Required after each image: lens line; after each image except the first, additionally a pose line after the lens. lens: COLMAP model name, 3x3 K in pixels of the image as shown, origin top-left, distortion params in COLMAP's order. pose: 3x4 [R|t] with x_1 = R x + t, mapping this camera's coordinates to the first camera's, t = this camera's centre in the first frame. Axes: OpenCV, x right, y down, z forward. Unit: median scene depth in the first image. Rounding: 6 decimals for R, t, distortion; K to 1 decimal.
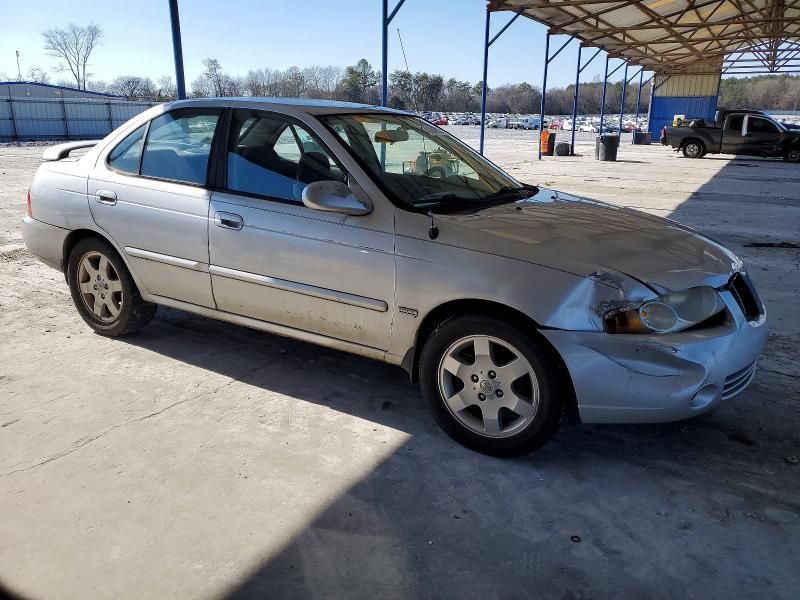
lens RADIAL K [[631.3, 0, 402.8], [0, 631.3, 301.6], [0, 0, 1]] dist [0.005635, 0.009926]
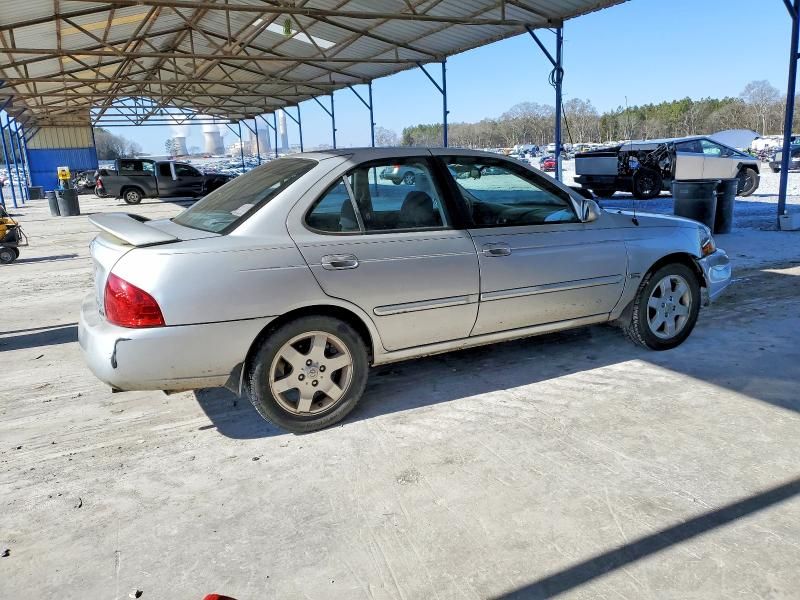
lens RADIAL K [[631.3, 0, 404.6], [0, 631.3, 297.5], [0, 0, 1]] dist [0.005635, 0.009926]
pose [[0.517737, -0.219907, 0.826794, -1.091612], [0.286684, 0.955123, 0.074518, -0.147132], [-0.806077, 0.198448, 0.557547, 0.417661]]
